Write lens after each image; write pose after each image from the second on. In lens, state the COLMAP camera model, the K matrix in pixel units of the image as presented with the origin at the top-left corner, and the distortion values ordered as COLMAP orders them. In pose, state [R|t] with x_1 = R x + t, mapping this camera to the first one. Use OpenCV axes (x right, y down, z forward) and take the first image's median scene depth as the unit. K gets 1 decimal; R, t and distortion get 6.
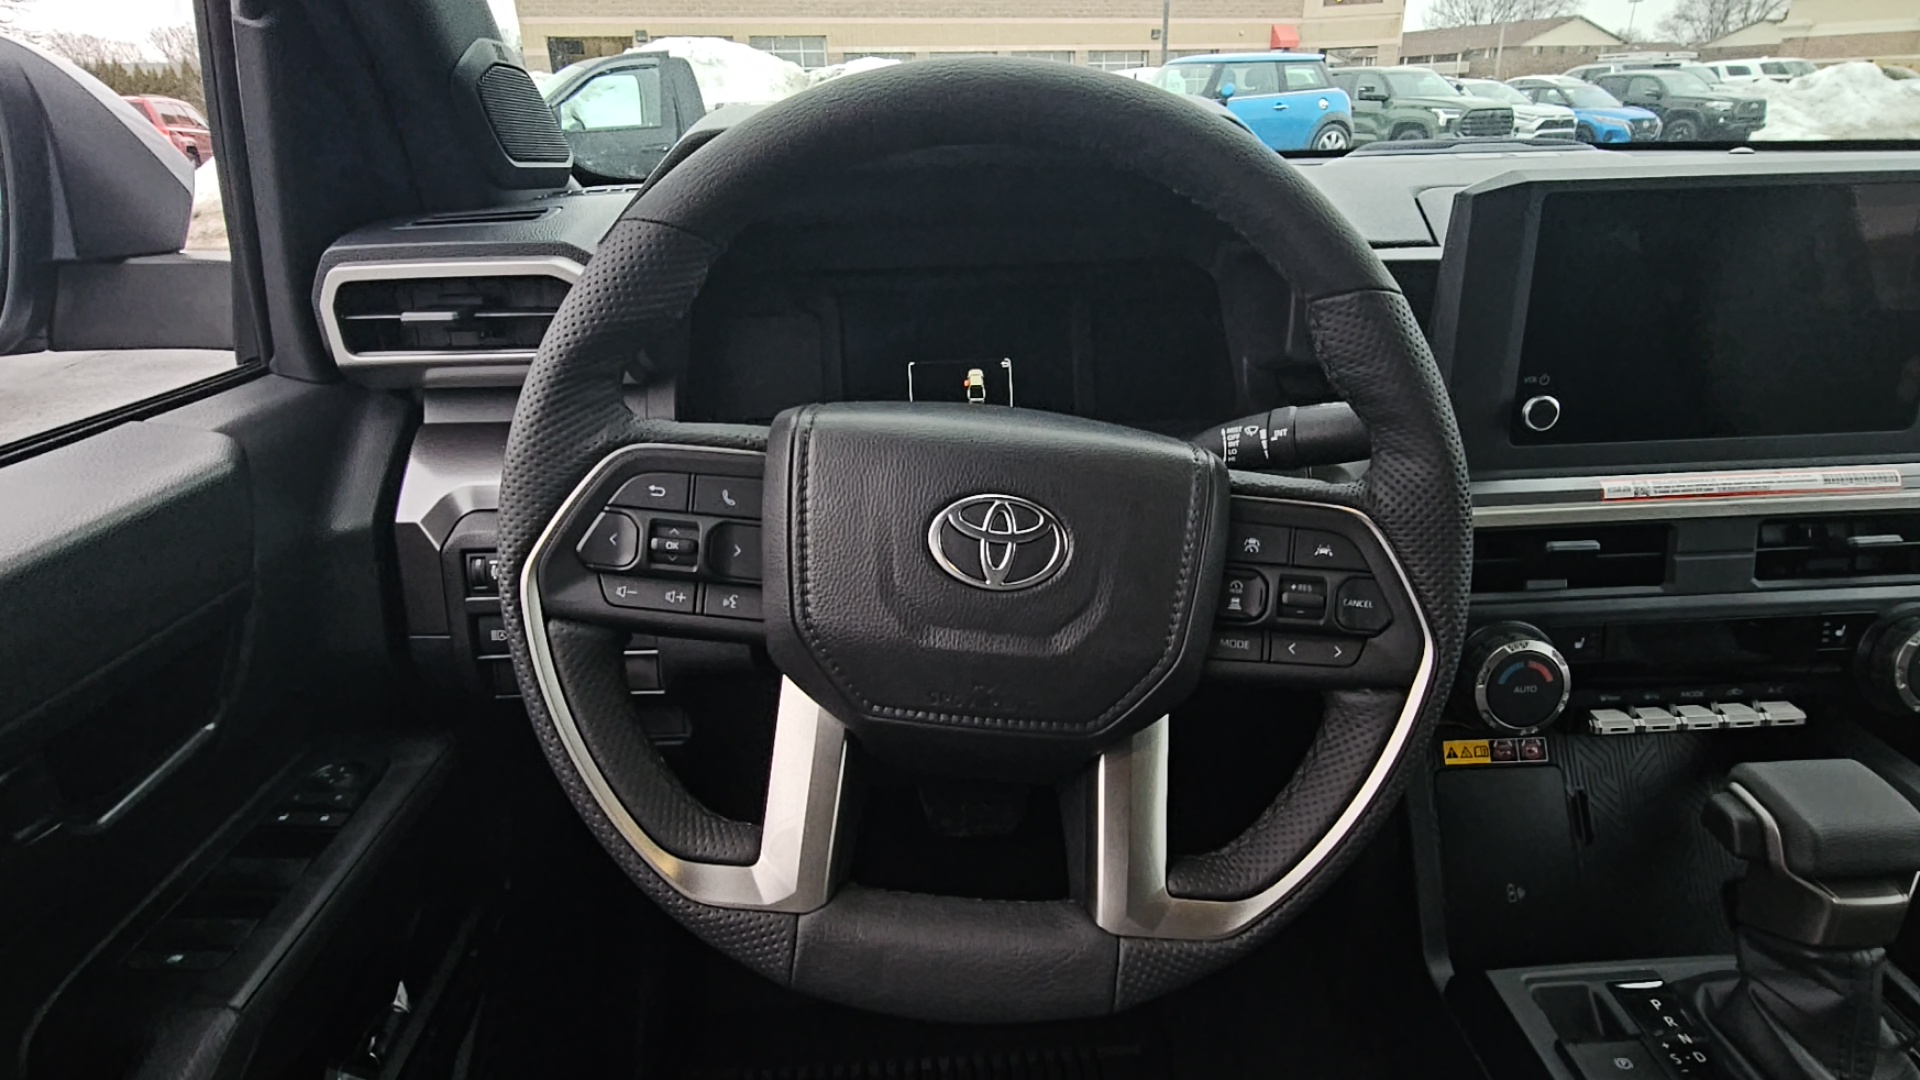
lens RADIAL K [[1001.6, 0, 983.2], [0, 1001.6, 544.7], [0, 0, 1]] dist [0.006980, -0.003198]
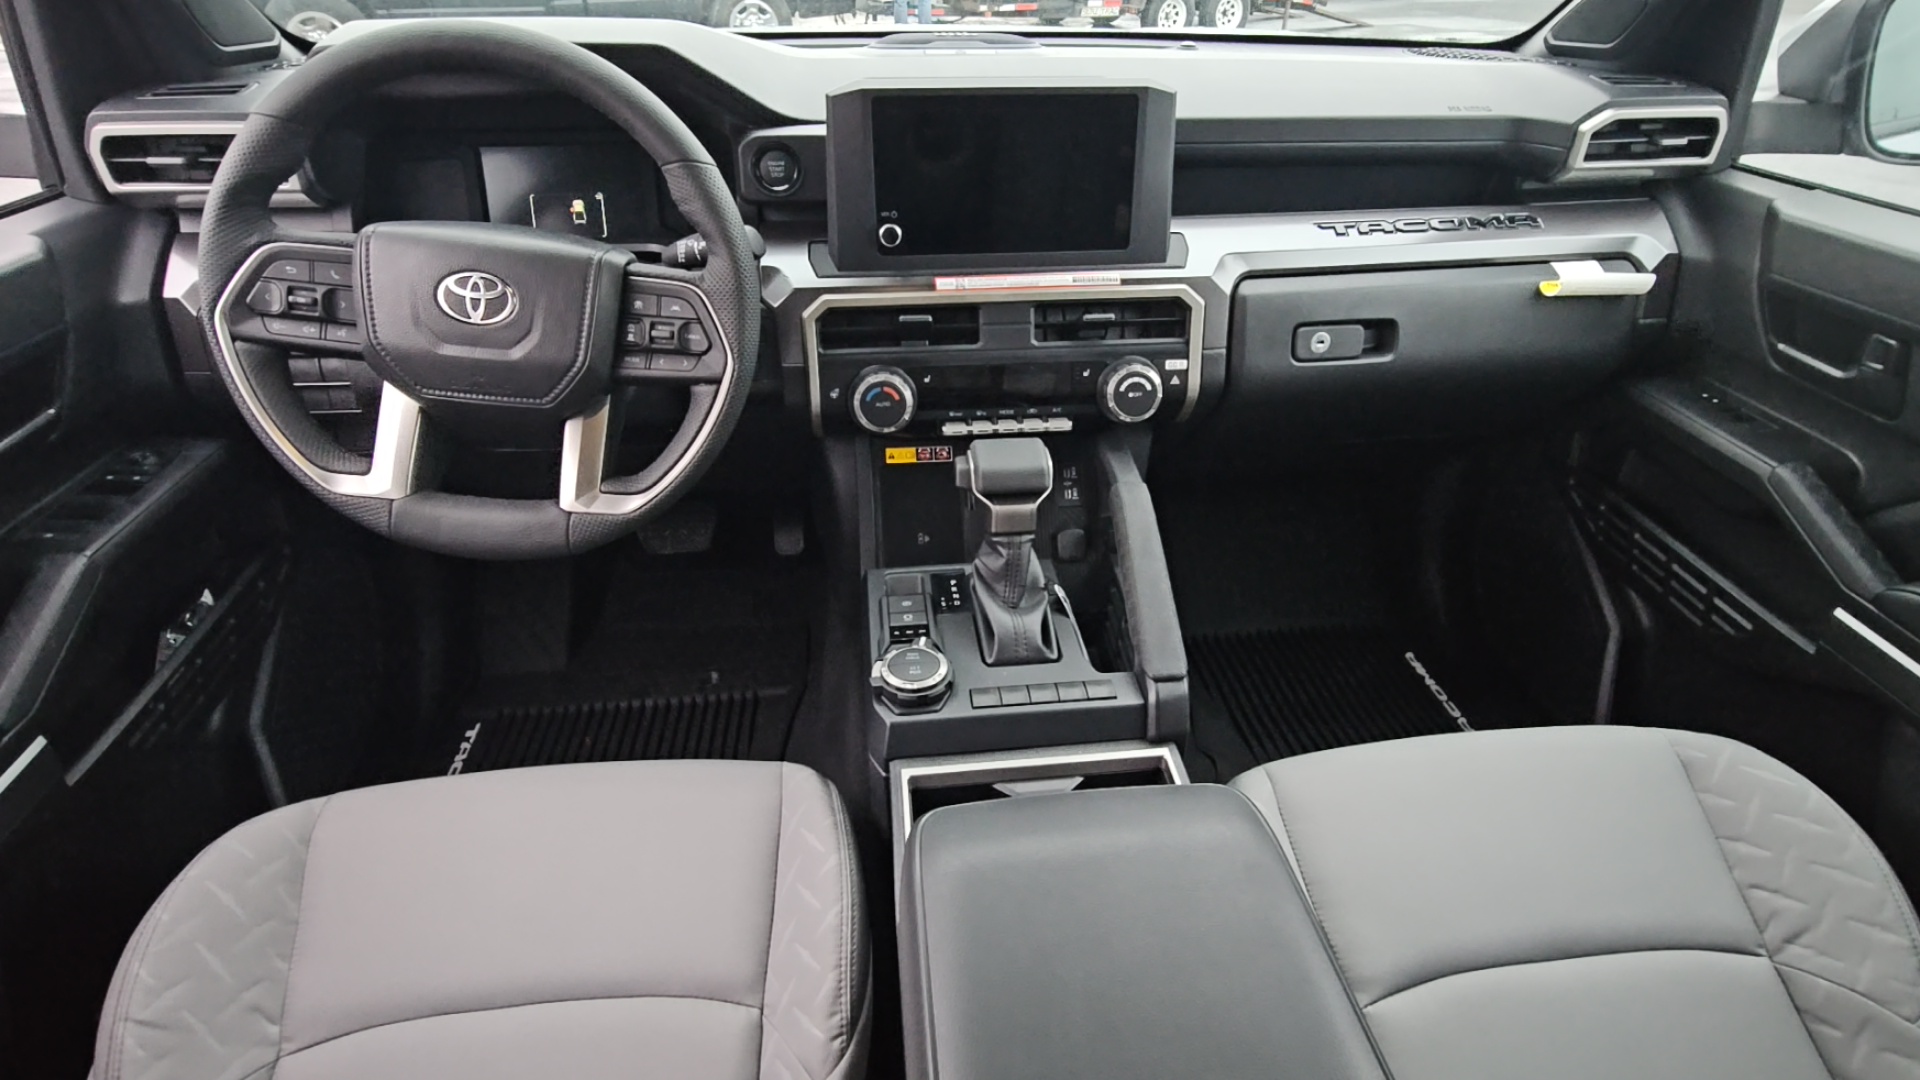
lens RADIAL K [[1001.6, 0, 983.2], [0, 1001.6, 544.7], [0, 0, 1]] dist [0.006980, -0.003198]
pose [[0.997099, -0.009567, 0.075509, 0.681607], [-0.002844, 0.986693, 0.162569, 0.120482], [-0.076059, -0.162313, 0.983804, -0.841933]]
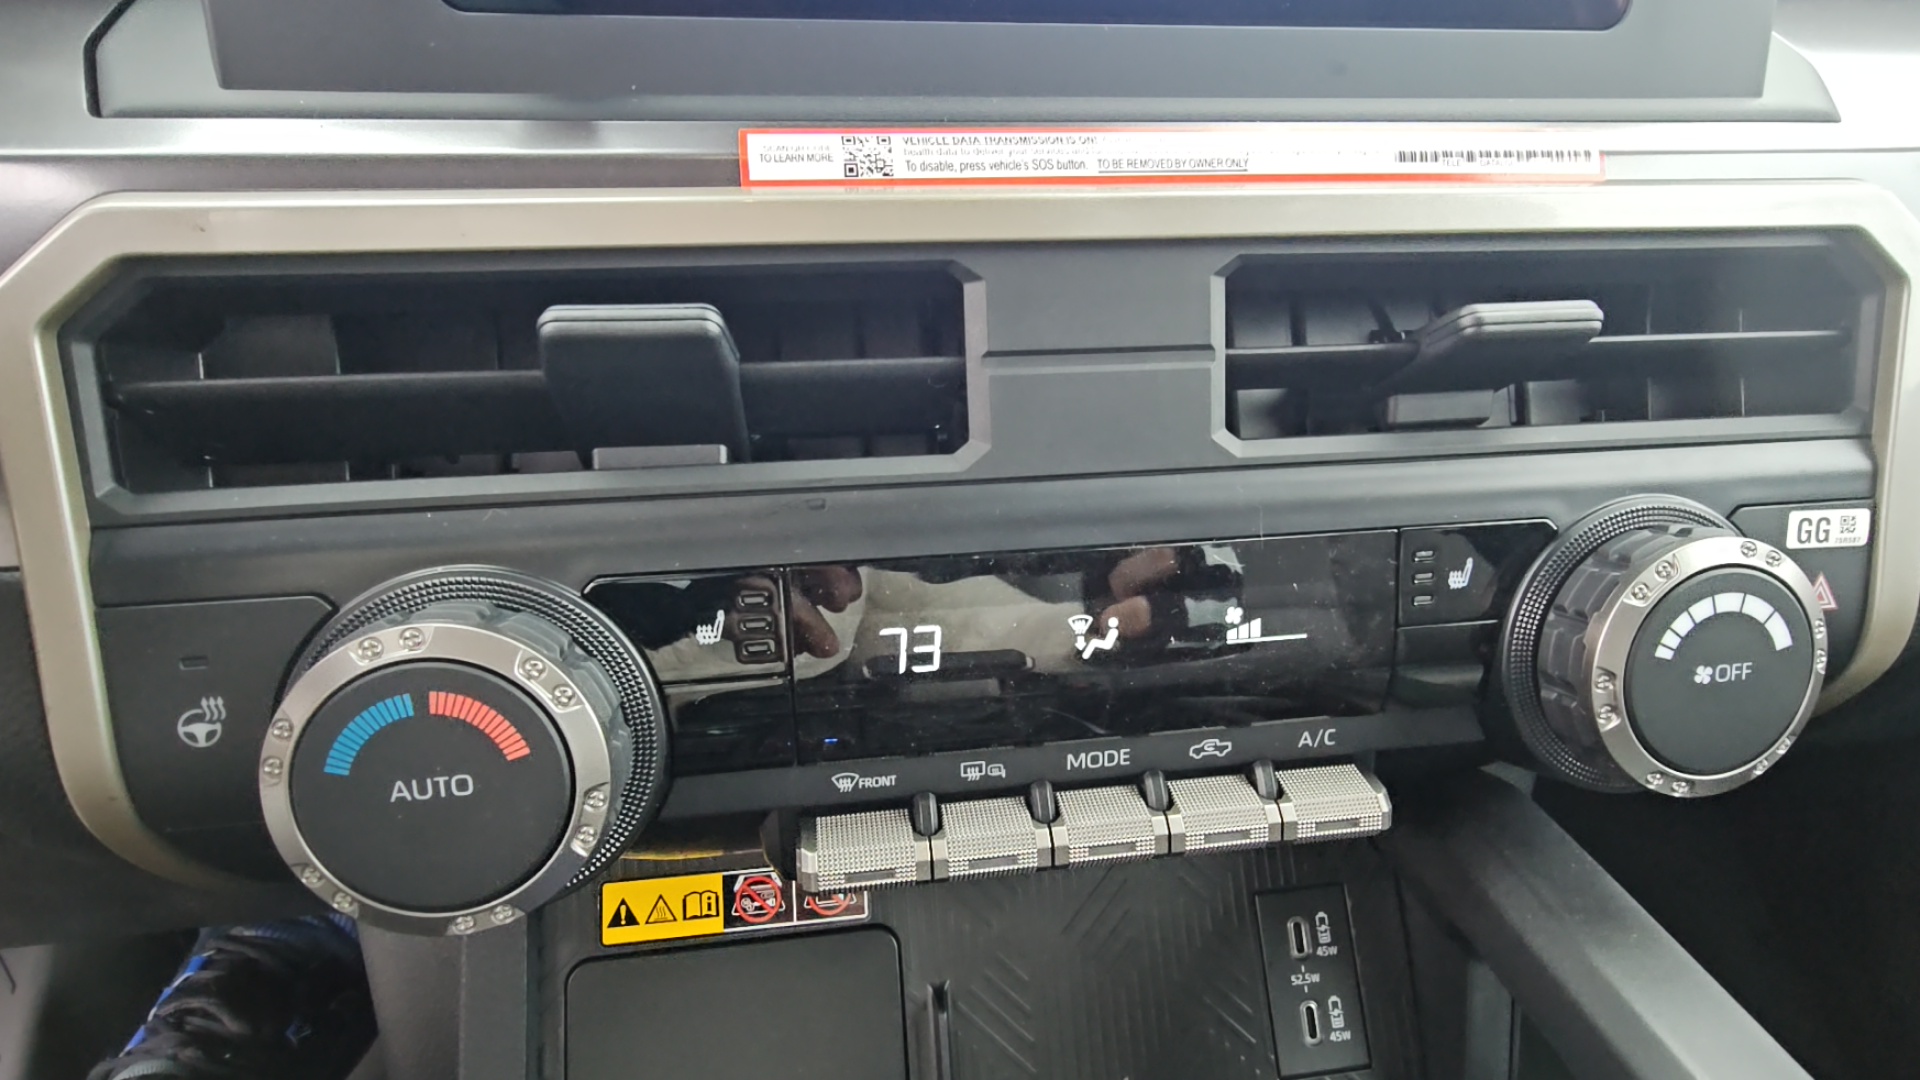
lens RADIAL K [[1001.6, 0, 983.2], [0, 1001.6, 544.7], [0, 0, 1]] dist [0.006980, -0.003198]
pose [[0.994120, -0.020973, 0.106237, 0.792099], [0.022033, 0.999718, -0.008818, 0.091852], [-0.106022, 0.011107, 0.994302, 0.808148]]
